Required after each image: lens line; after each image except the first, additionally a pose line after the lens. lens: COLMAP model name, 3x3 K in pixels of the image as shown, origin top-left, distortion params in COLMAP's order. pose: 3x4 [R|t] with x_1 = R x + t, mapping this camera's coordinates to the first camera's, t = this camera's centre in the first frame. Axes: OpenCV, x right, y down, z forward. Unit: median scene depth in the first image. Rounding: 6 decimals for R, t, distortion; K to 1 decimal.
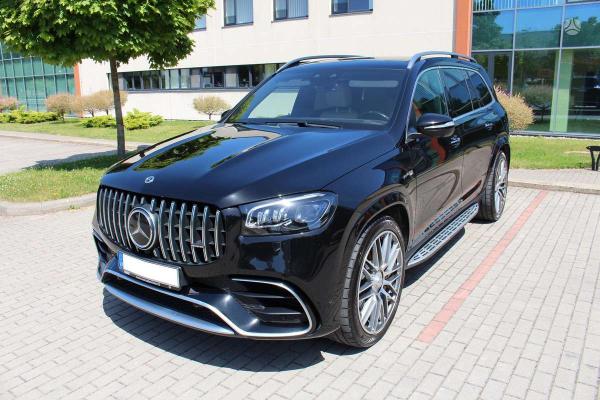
lens RADIAL K [[496.7, 0, 304.5], [0, 496.7, 187.2], [0, 0, 1]] dist [-0.127625, 0.066812]
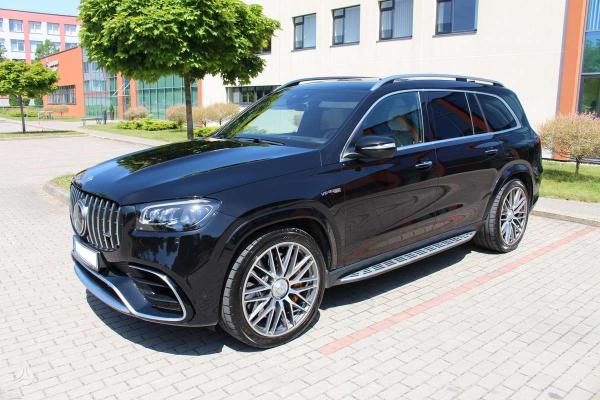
lens RADIAL K [[496.7, 0, 302.8], [0, 496.7, 197.8], [0, 0, 1]] dist [-0.127625, 0.066812]
pose [[0.966062, 0.074975, -0.247192, 0.208010], [-0.078759, 0.996879, -0.005441, -0.001213], [0.246012, 0.024725, 0.968951, -0.013836]]
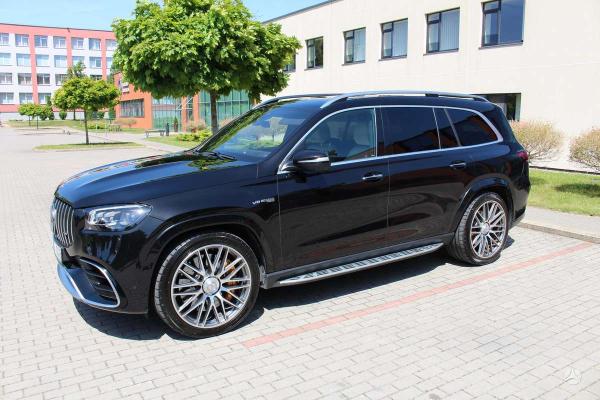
lens RADIAL K [[496.7, 0, 297.7], [0, 496.7, 194.1], [0, 0, 1]] dist [-0.127625, 0.066812]
pose [[0.919493, 0.081442, -0.384578, 0.367101], [-0.098373, 0.994847, -0.024523, -0.010589], [0.380600, 0.060381, 0.922766, -0.020195]]
